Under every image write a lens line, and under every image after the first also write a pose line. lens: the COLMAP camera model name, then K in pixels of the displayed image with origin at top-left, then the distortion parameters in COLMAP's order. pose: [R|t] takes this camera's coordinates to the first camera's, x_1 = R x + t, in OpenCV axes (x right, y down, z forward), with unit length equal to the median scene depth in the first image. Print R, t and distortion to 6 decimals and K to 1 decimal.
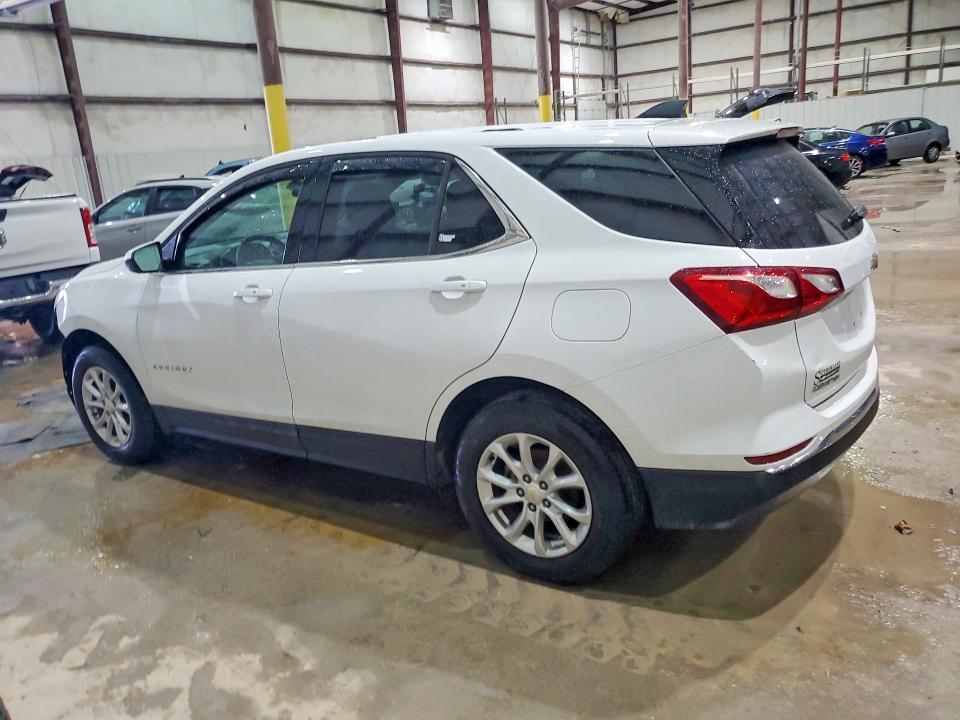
lens RADIAL K [[755.9, 0, 480.7], [0, 755.9, 361.4], [0, 0, 1]] dist [0.004549, 0.018523]
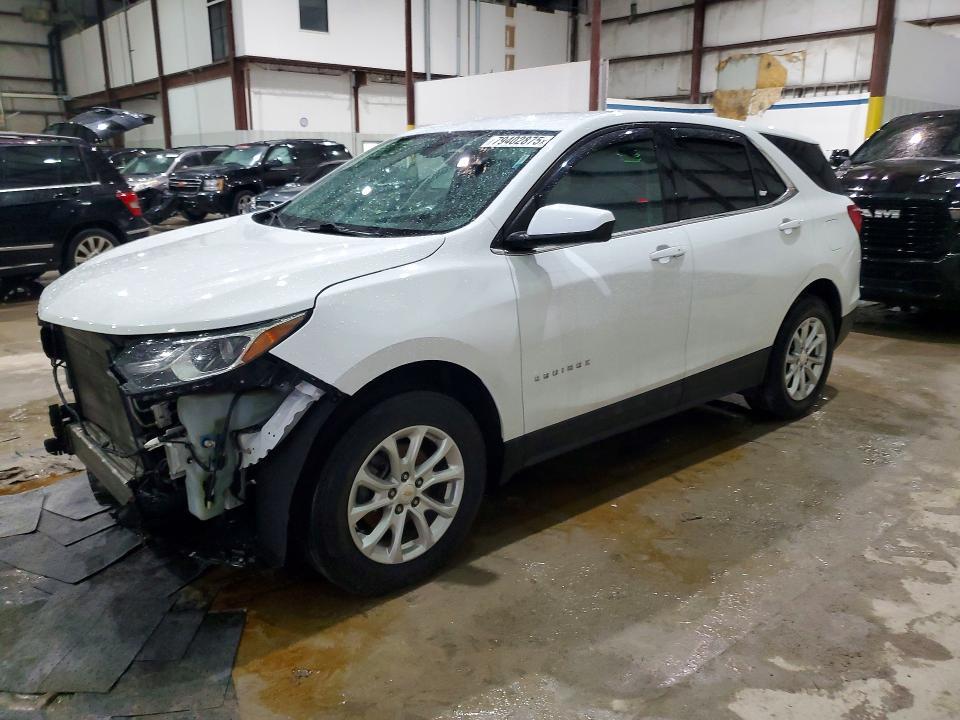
lens RADIAL K [[755.9, 0, 493.5], [0, 755.9, 324.7], [0, 0, 1]] dist [0.004549, 0.018523]
pose [[0.264169, -0.134728, 0.955020, -1.330431], [0.227312, 0.970998, 0.074105, -0.125906], [-0.937307, 0.197511, 0.287133, 0.965853]]
